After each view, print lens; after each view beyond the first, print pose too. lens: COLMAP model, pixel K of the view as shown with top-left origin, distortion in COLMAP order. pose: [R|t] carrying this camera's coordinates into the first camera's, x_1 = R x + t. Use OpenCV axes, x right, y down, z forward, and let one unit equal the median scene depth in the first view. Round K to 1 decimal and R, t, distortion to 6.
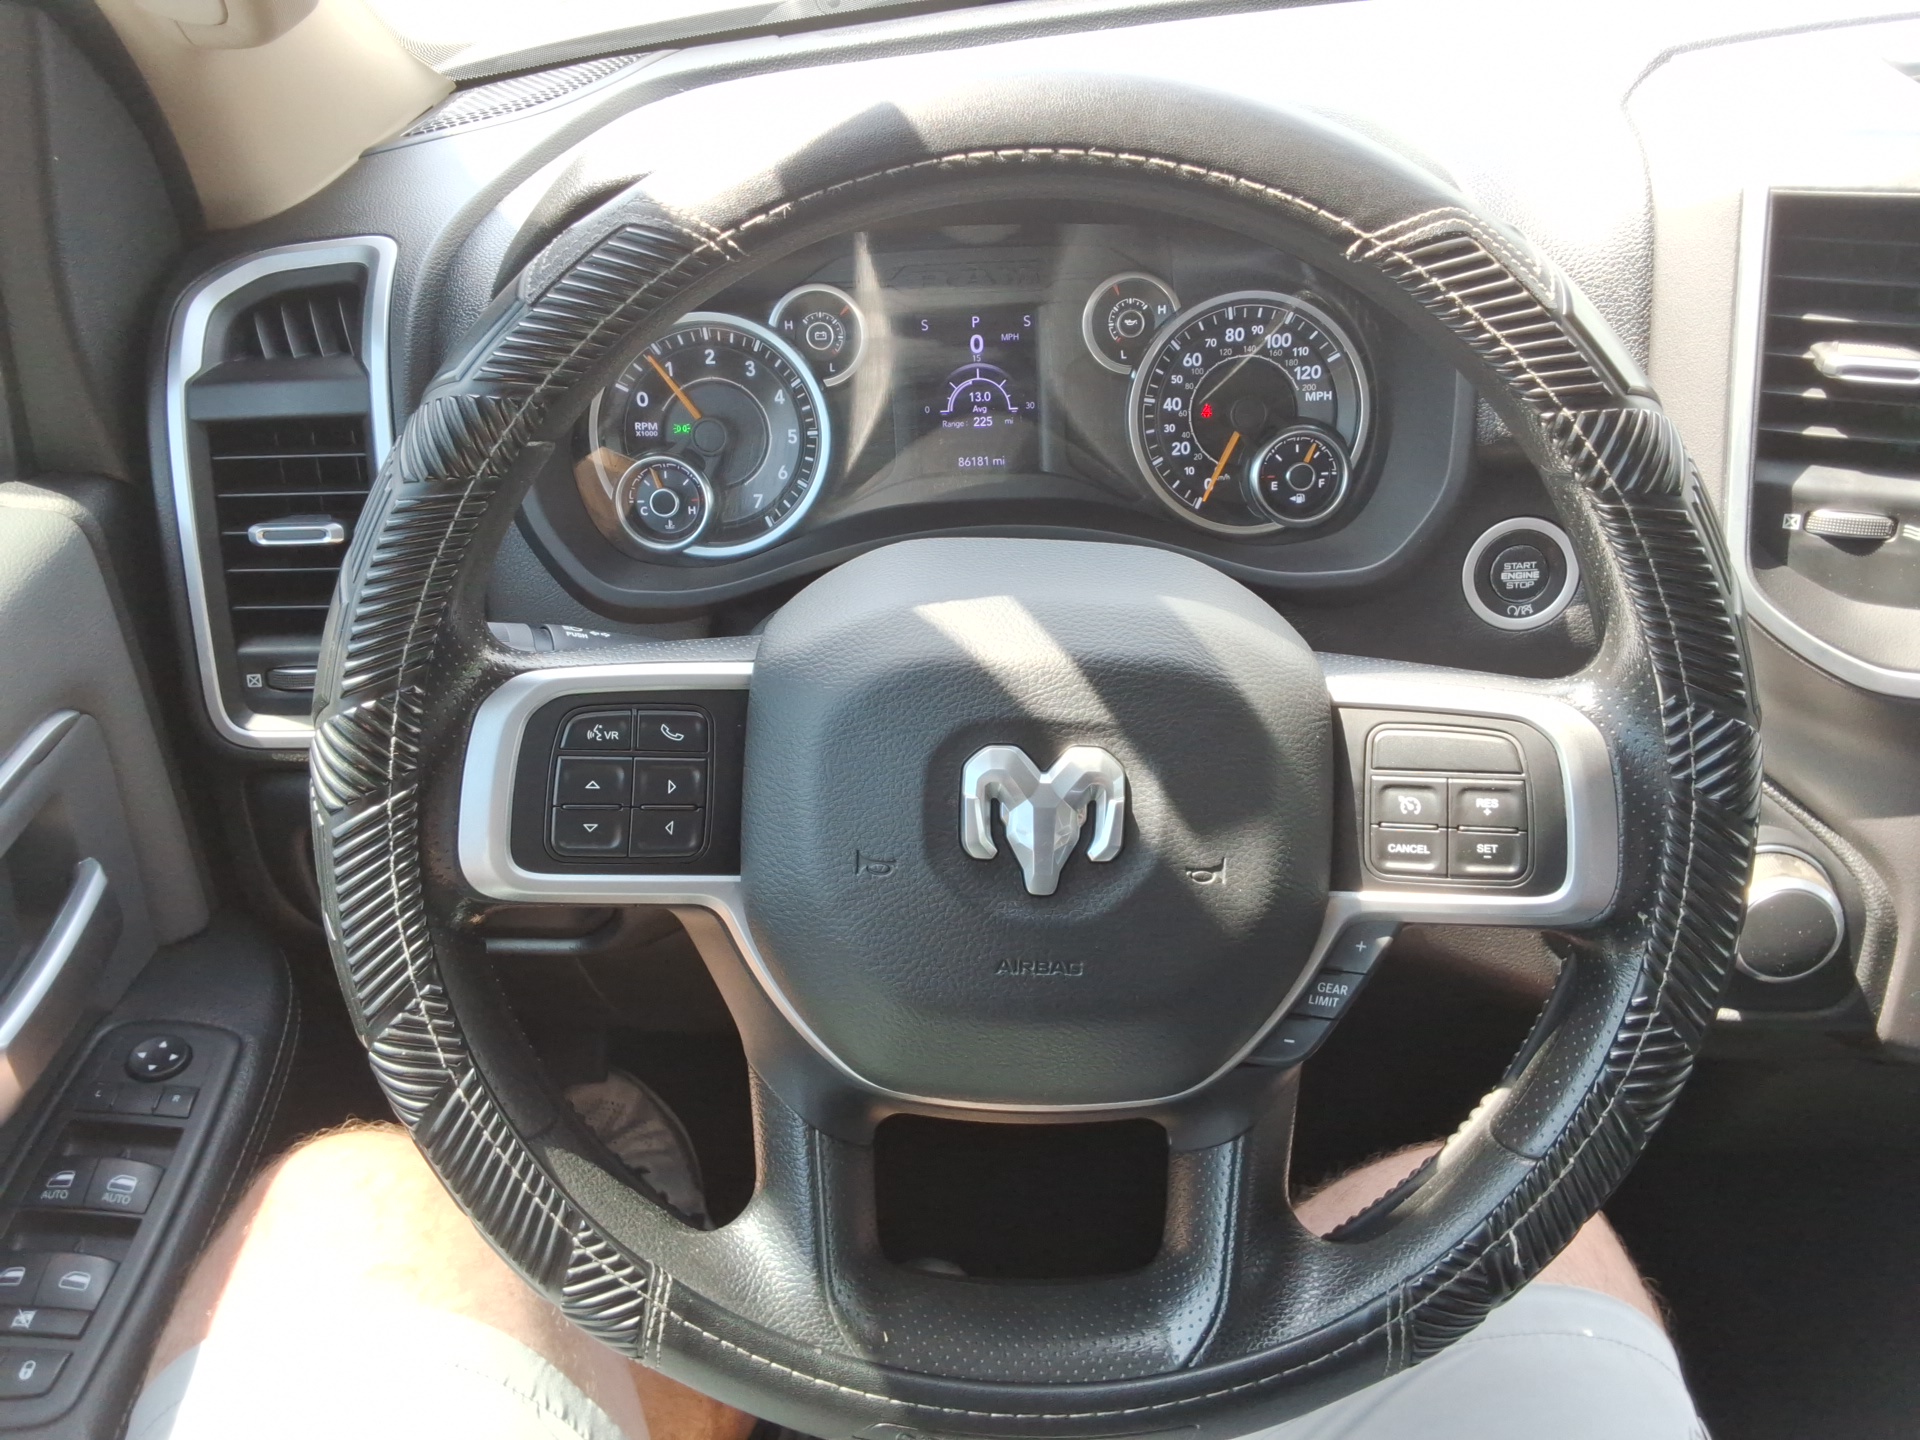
lens RADIAL K [[1535.3, 0, 958.8], [0, 1535.3, 721.0], [0, 0, 1]] dist [0.095301, -0.141637]
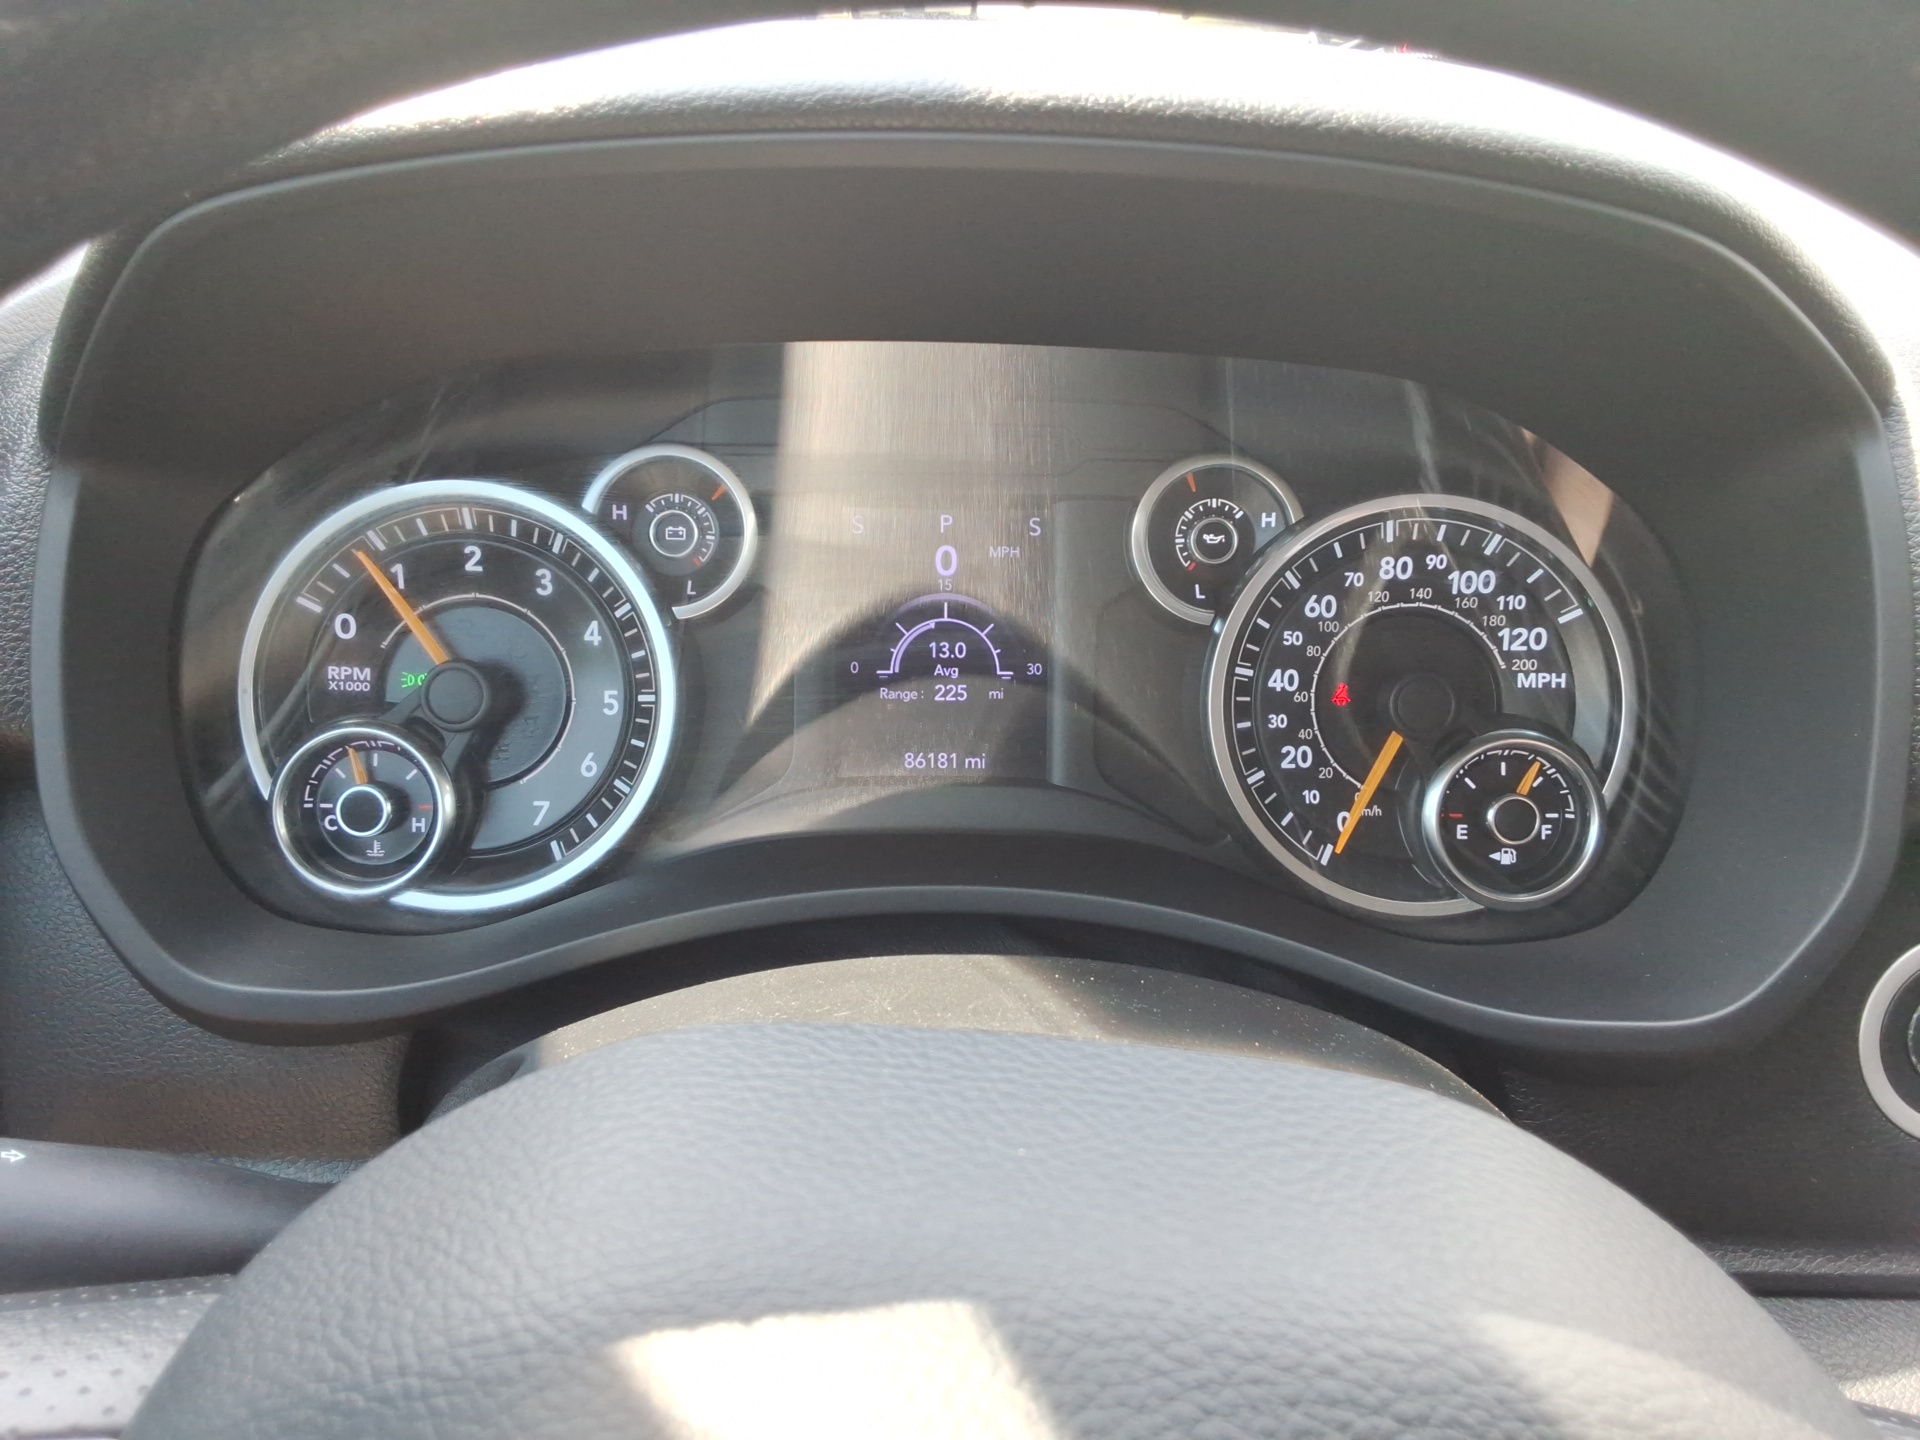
lens RADIAL K [[1535.3, 0, 959.6], [0, 1535.3, 707.4], [0, 0, 1]] dist [0.095301, -0.141637]
pose [[0.998680, 0.050673, -0.008443, 0.024255], [-0.051369, 0.986651, -0.154535, -0.101774], [0.000500, 0.154765, 0.987951, 0.441424]]
